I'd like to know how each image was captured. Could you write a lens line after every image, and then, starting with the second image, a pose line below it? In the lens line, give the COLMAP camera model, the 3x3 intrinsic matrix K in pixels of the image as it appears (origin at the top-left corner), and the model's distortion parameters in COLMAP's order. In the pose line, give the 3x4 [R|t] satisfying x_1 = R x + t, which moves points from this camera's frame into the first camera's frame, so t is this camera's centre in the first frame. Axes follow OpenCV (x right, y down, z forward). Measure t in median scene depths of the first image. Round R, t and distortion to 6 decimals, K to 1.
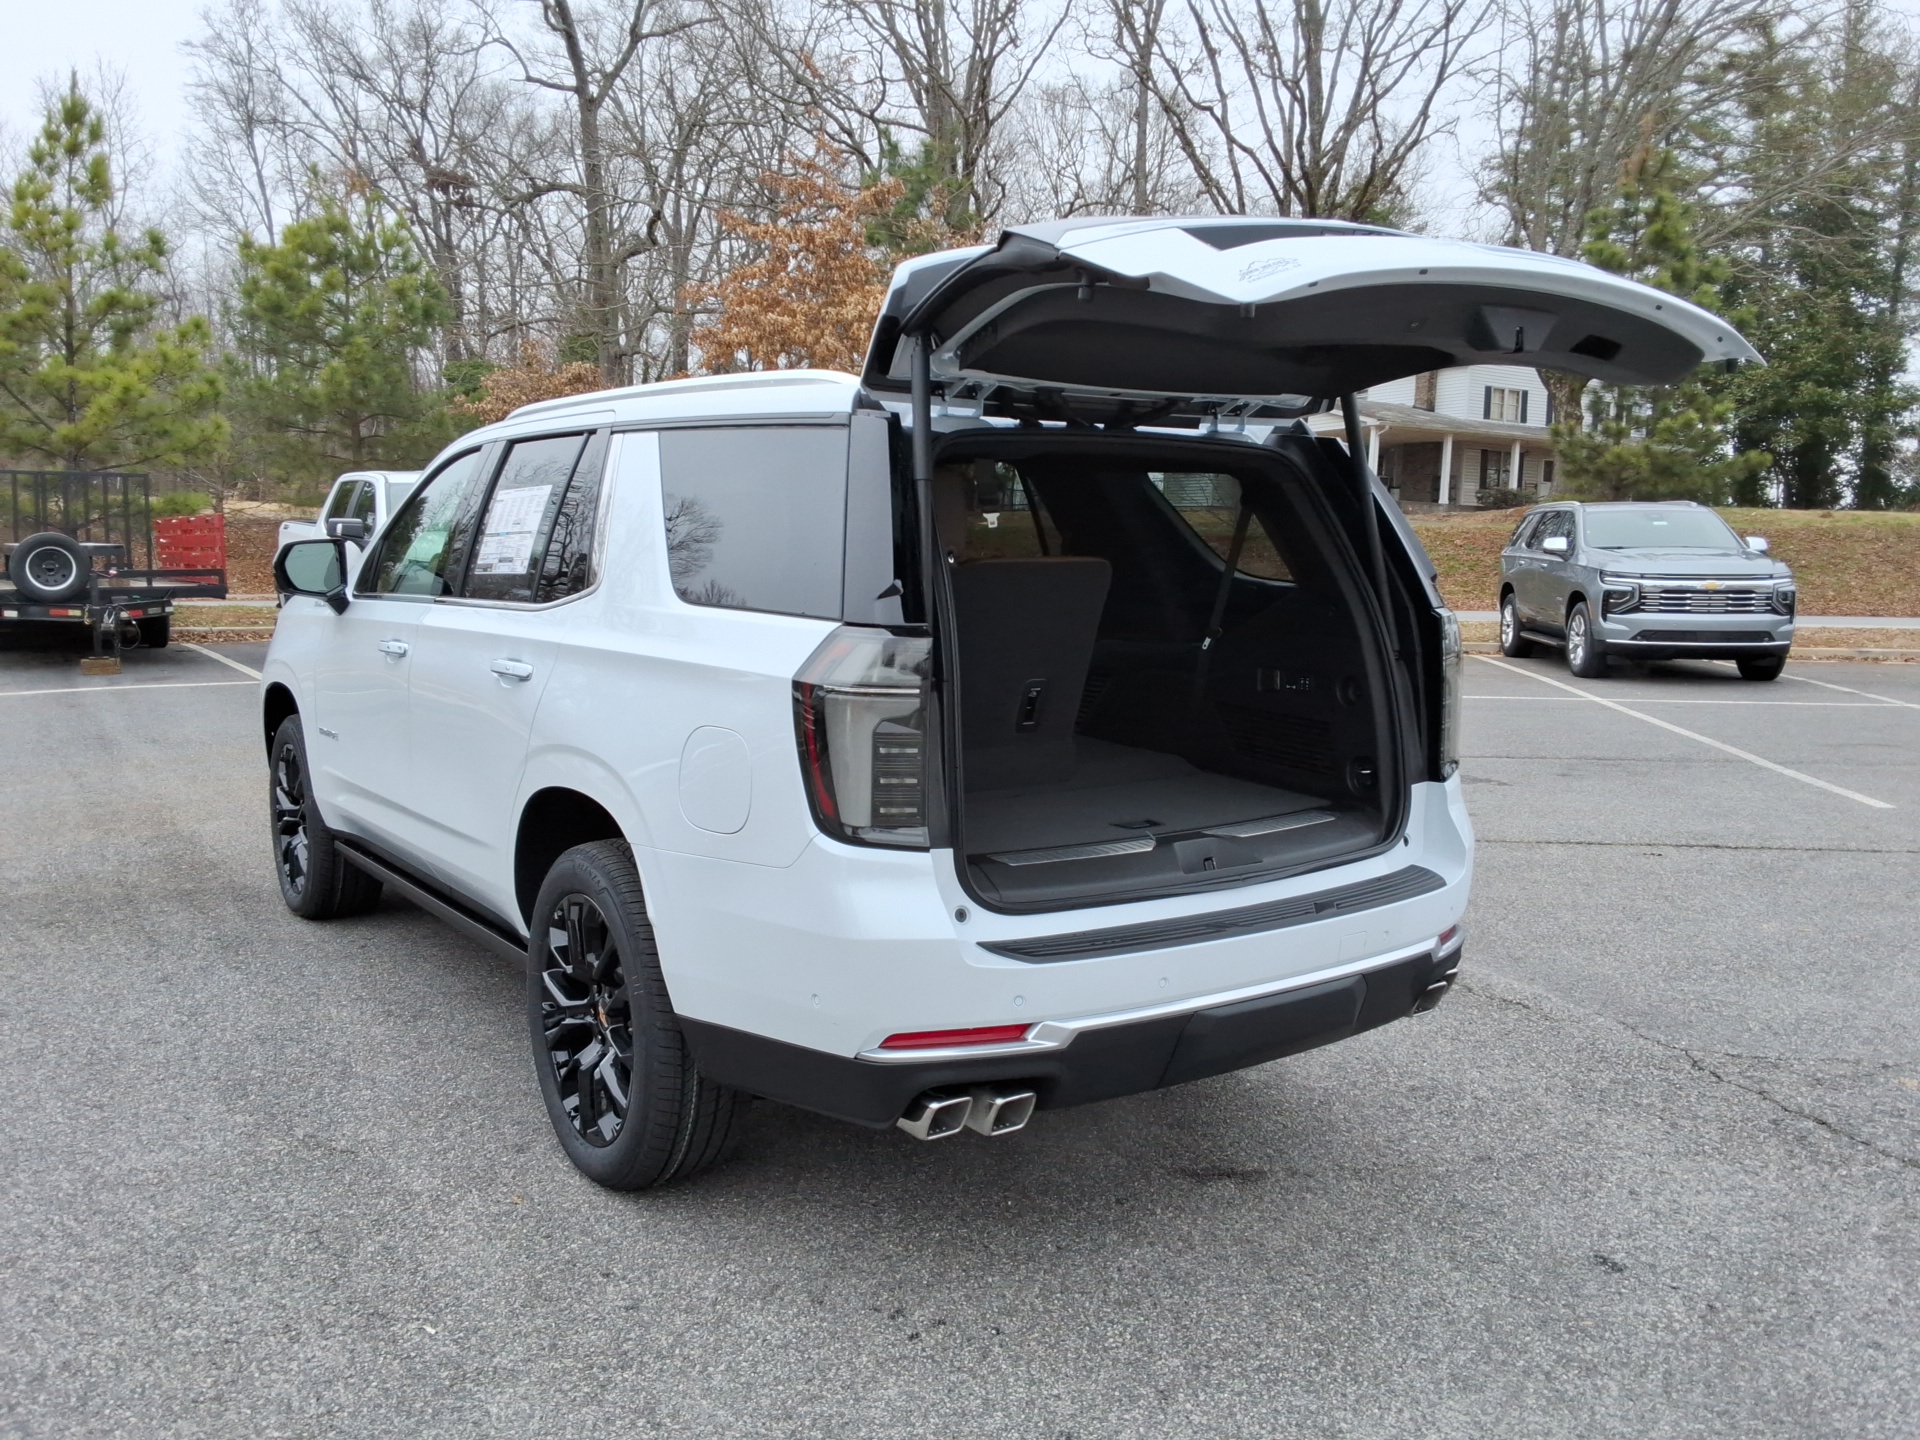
lens RADIAL K [[1548.0, 0, 966.7], [0, 1548.0, 693.4], [0, 0, 1]] dist [0.089775, -0.143068]
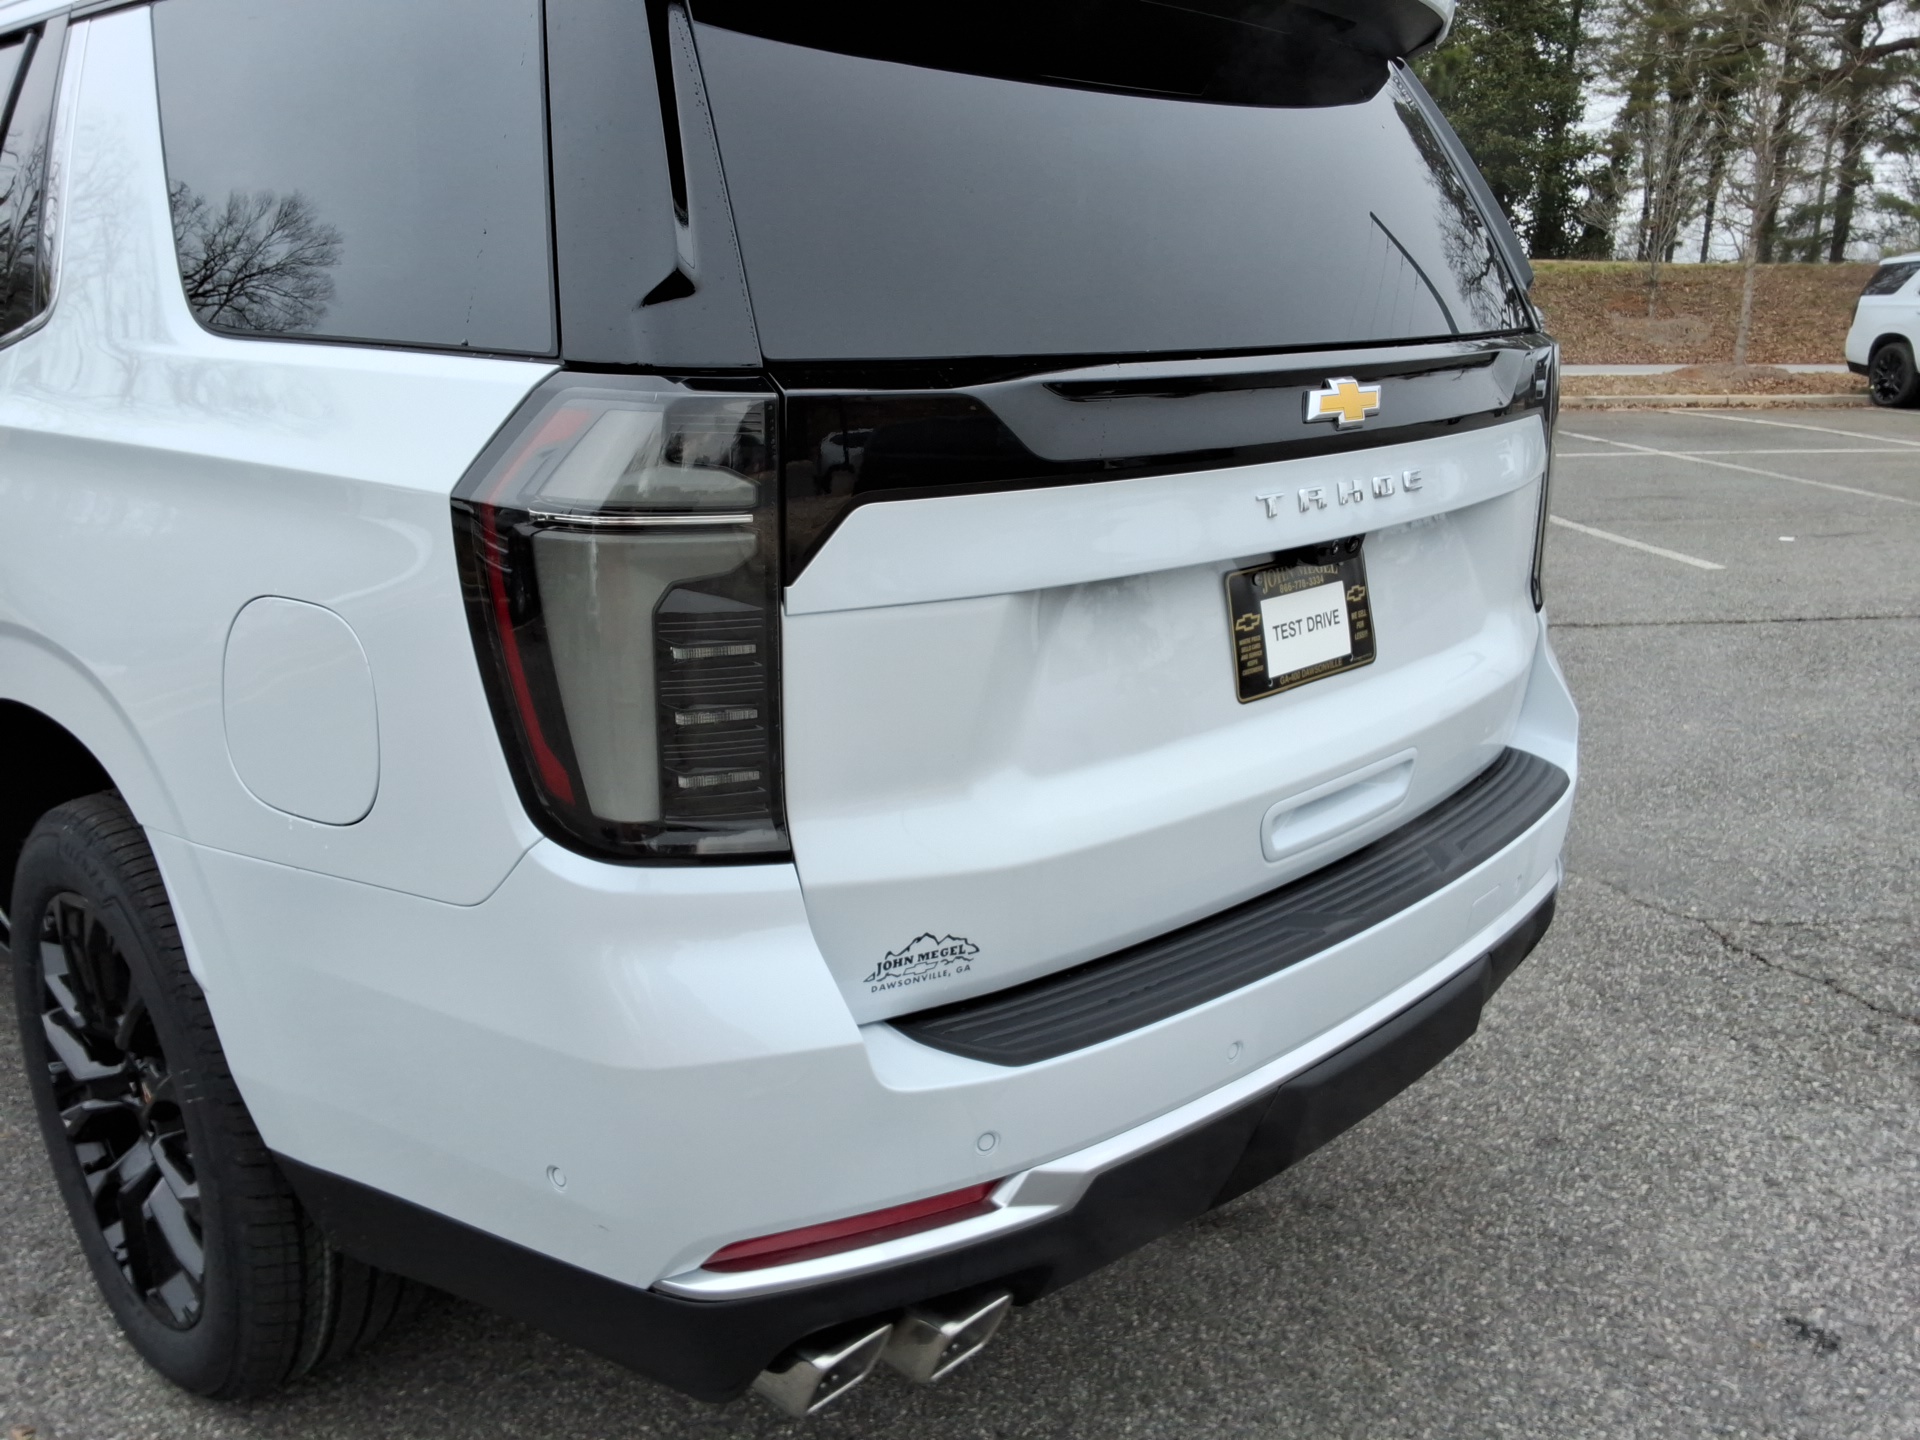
lens RADIAL K [[1568.3, 0, 980.0], [0, 1568.3, 695.4], [0, 0, 1]] dist [0.066828, -0.100913]
pose [[0.980436, -0.057047, 0.188391, -0.033356], [0.028714, 0.988295, 0.149828, -0.010047], [-0.194733, -0.141487, 0.970598, 0.329862]]
